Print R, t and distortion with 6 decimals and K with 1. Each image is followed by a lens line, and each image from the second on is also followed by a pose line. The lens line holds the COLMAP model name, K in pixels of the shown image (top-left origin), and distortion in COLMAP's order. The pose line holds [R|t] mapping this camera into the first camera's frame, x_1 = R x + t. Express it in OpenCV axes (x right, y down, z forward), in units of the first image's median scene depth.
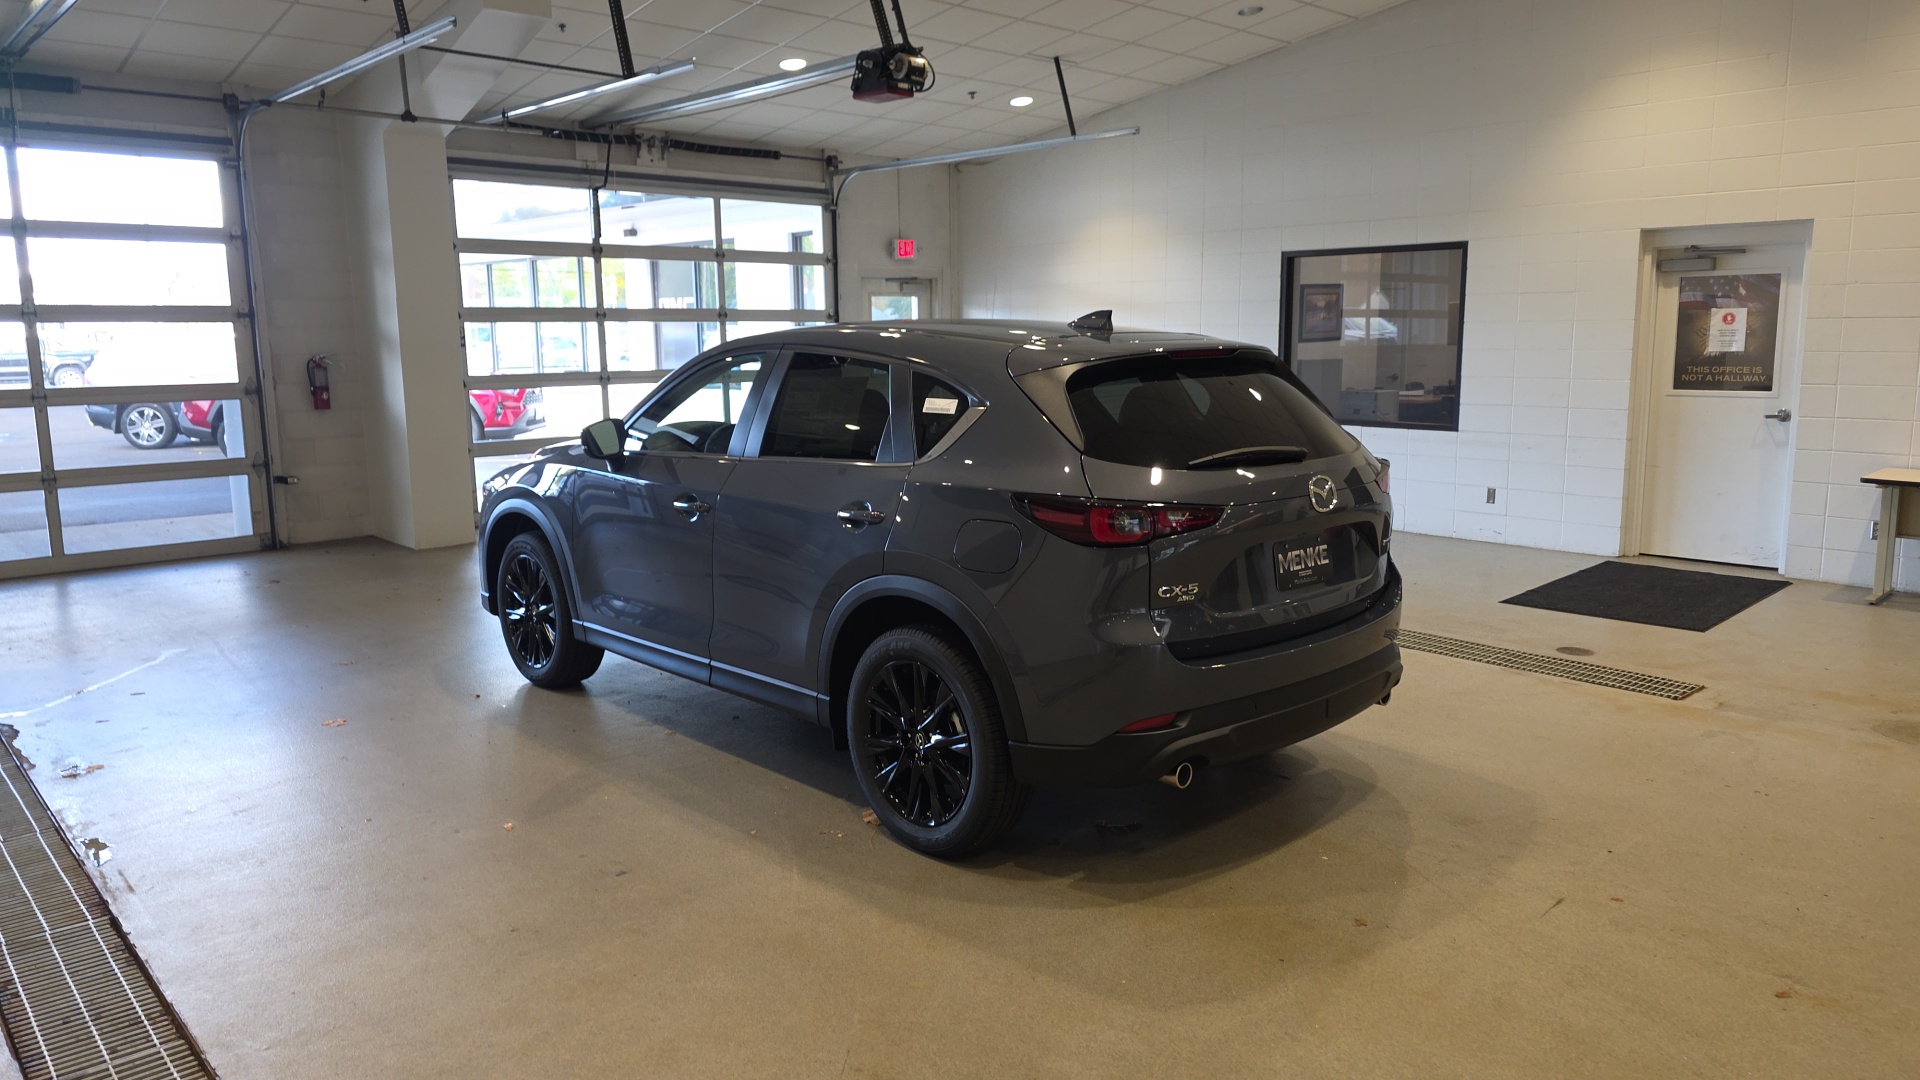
lens RADIAL K [[1286.8, 0, 988.5], [0, 1286.8, 535.2], [0, 0, 1]] dist [0.062927, -0.056601]
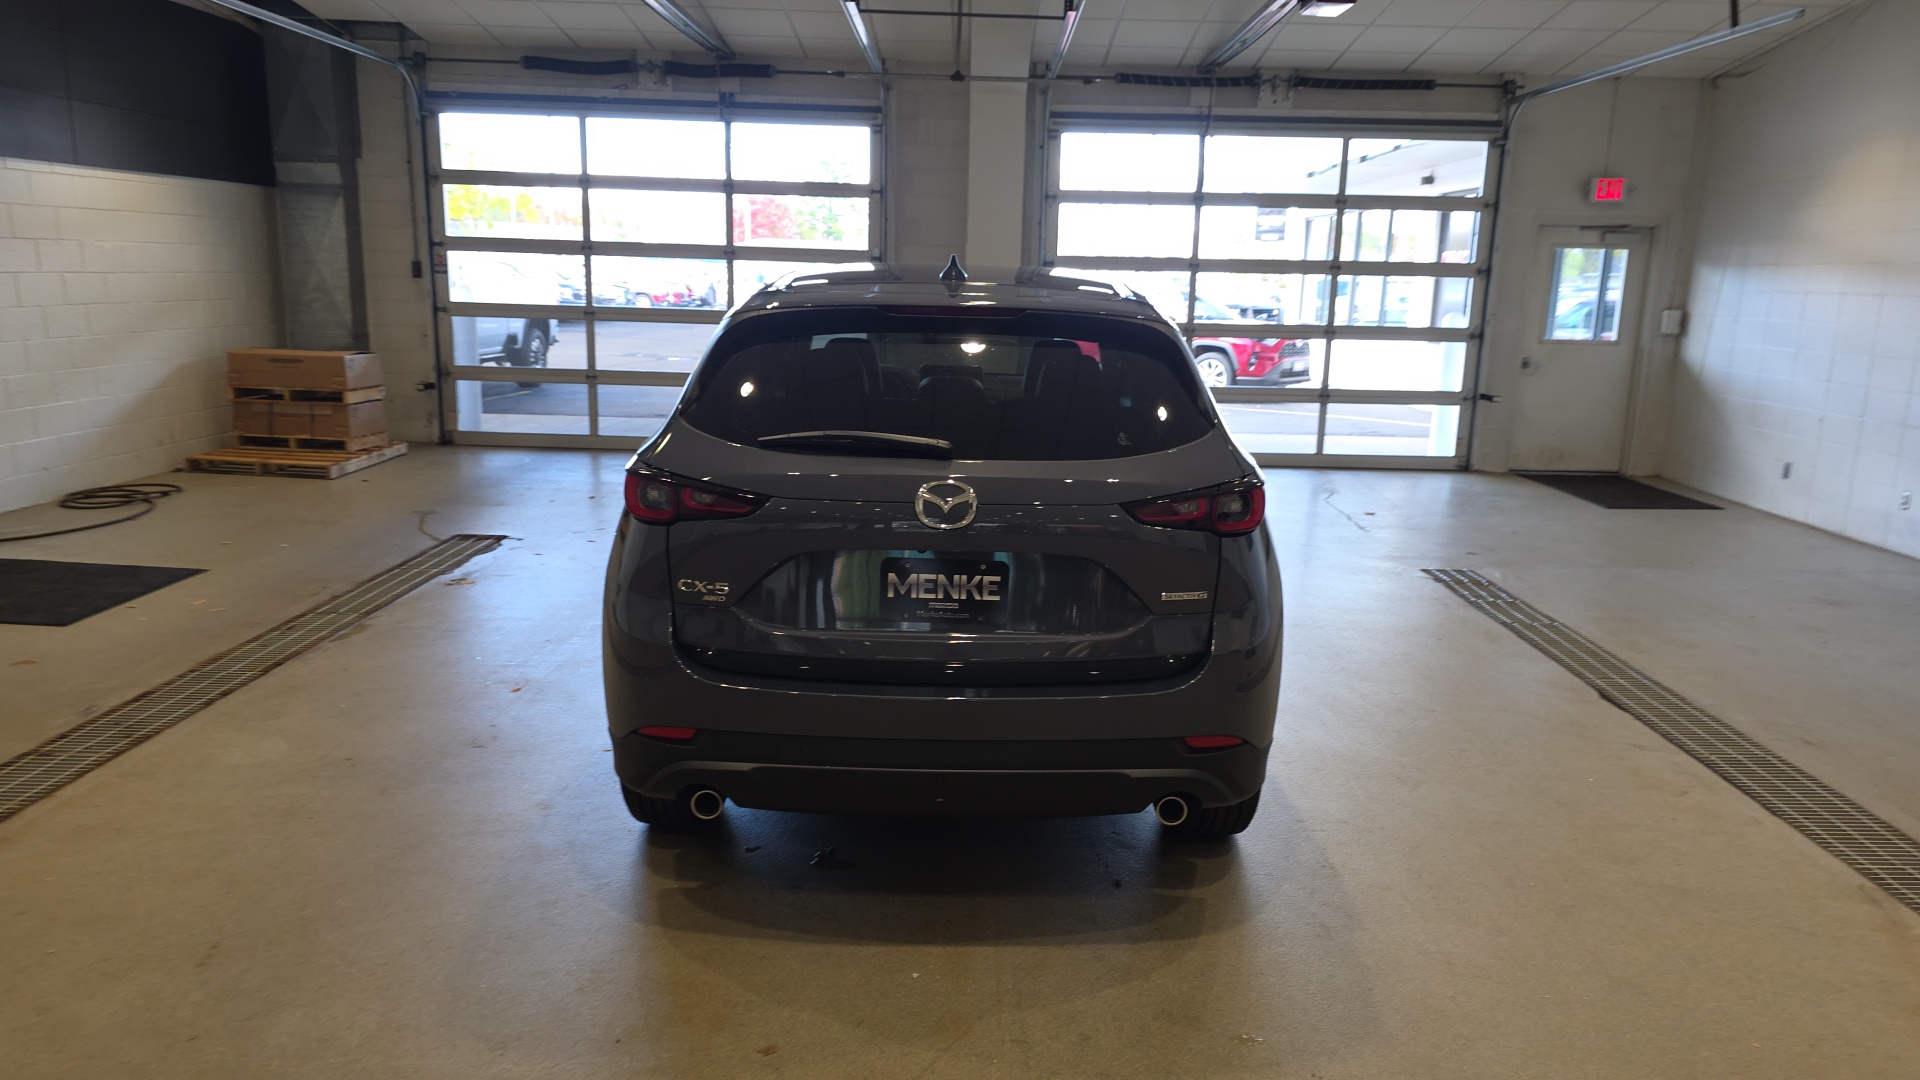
lens RADIAL K [[1286.8, 0, 979.8], [0, 1286.8, 544.1], [0, 0, 1]] dist [0.062927, -0.056601]
pose [[0.727390, 0.167702, -0.665417, 0.339234], [-0.141575, 0.985492, 0.093609, -0.035874], [0.671462, 0.026116, 0.740579, 0.203051]]
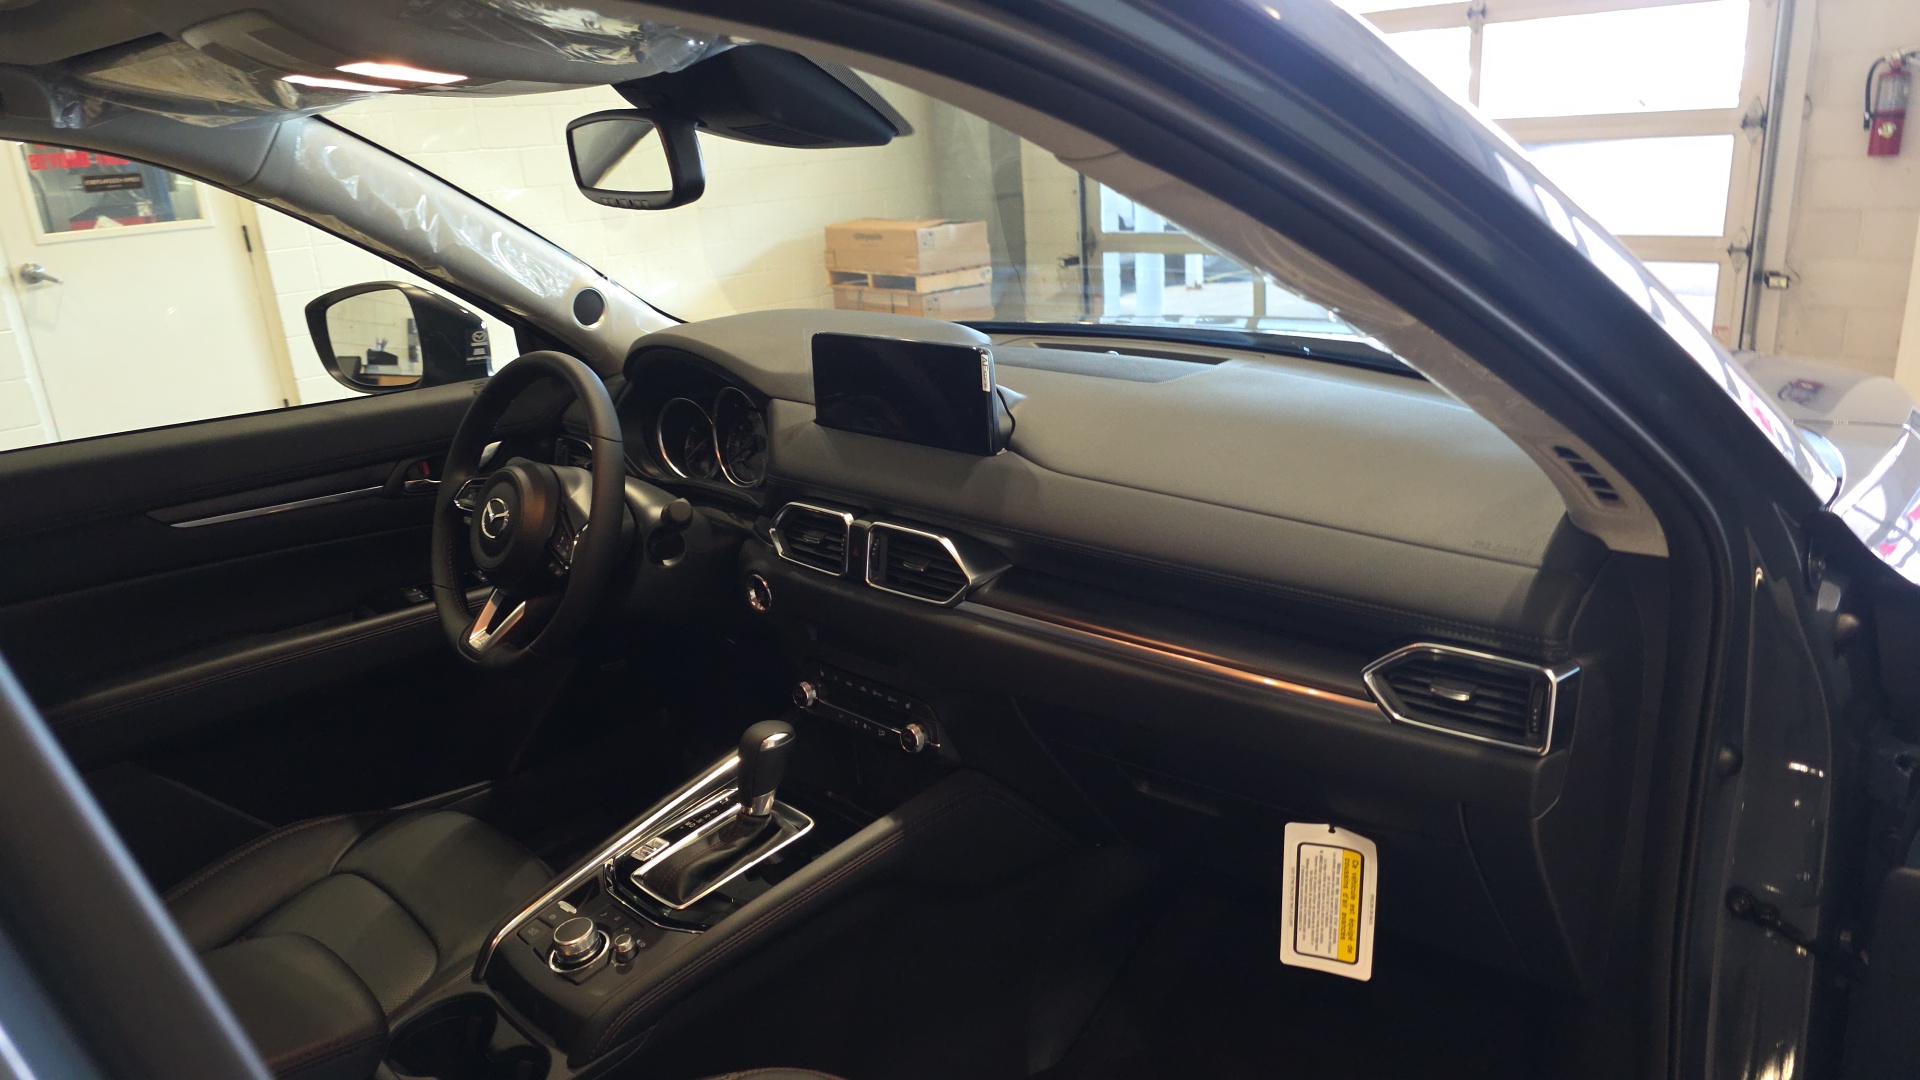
lens RADIAL K [[1286.8, 0, 990.1], [0, 1286.8, 542.6], [0, 0, 1]] dist [0.062927, -0.056601]
pose [[0.031031, 0.316995, -0.947919, 0.040948], [-0.094289, 0.945075, 0.312958, -0.087071], [0.995061, 0.079667, 0.059216, 0.668353]]
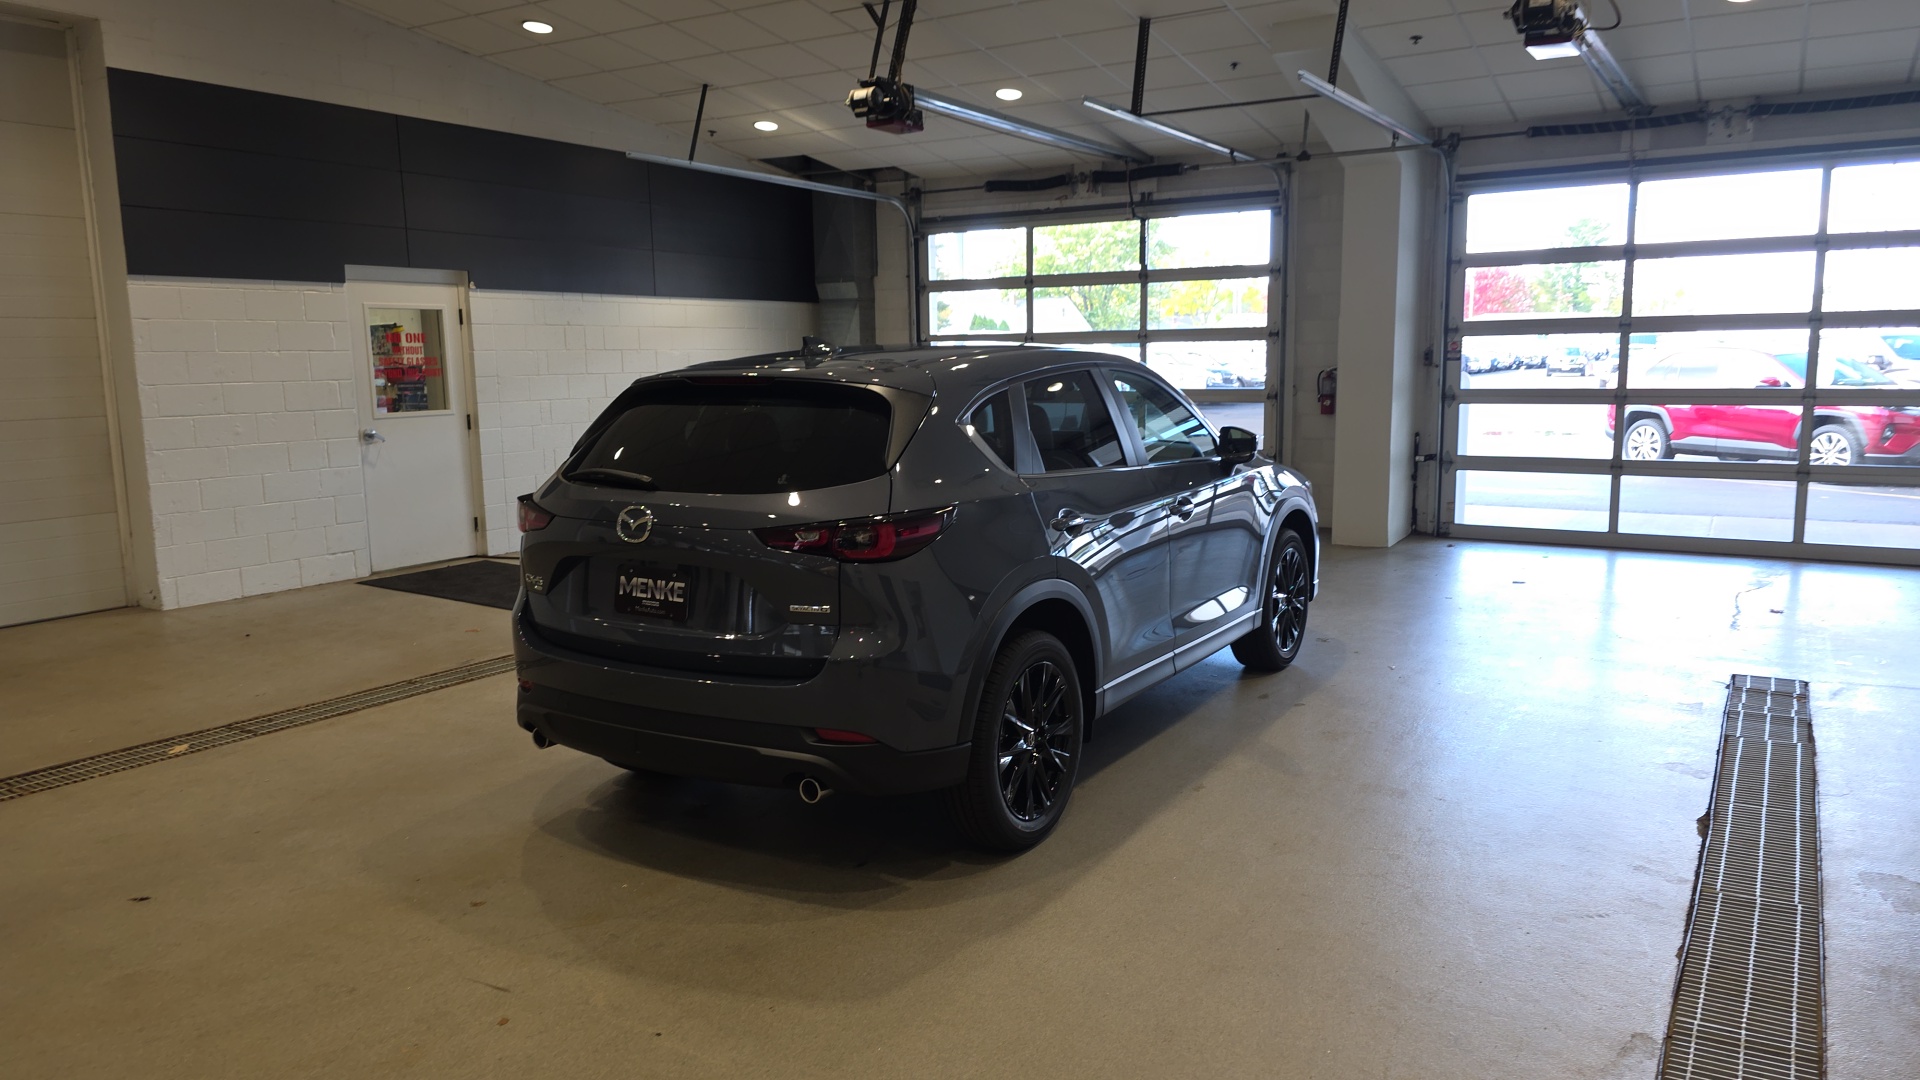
lens RADIAL K [[1286.8, 0, 969.5], [0, 1286.8, 539.8], [0, 0, 1]] dist [0.062927, -0.056601]
pose [[0.259552, 0.144857, -0.954803, 0.560542], [-0.144430, 0.983389, 0.109932, -0.073223], [0.954868, 0.109369, 0.276163, 0.426737]]
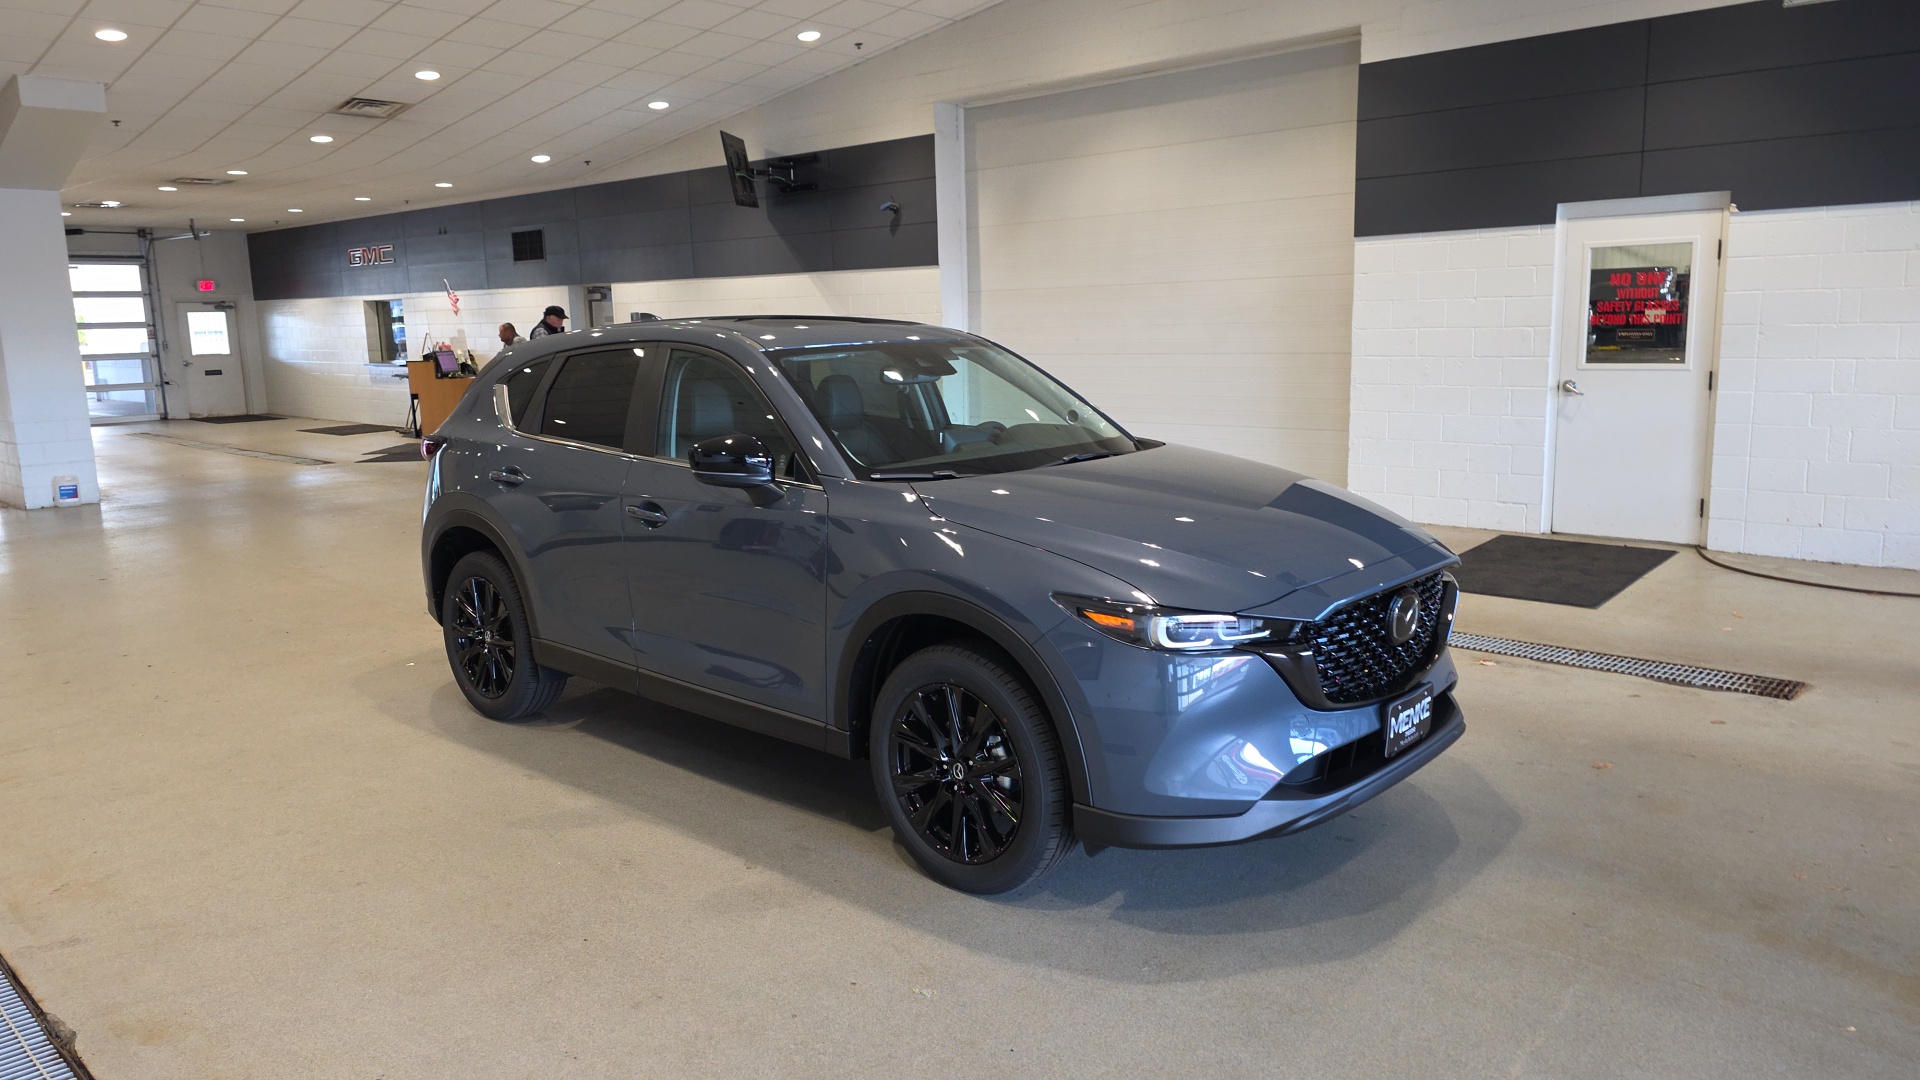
lens RADIAL K [[1286.8, 0, 966.8], [0, 1286.8, 532.7], [0, 0, 1]] dist [0.062927, -0.056601]
pose [[-0.996498, 0.043137, -0.071632, -0.068384], [0.017663, 0.945920, 0.323920, -0.193307], [0.081731, 0.321520, -0.943369, 1.177291]]
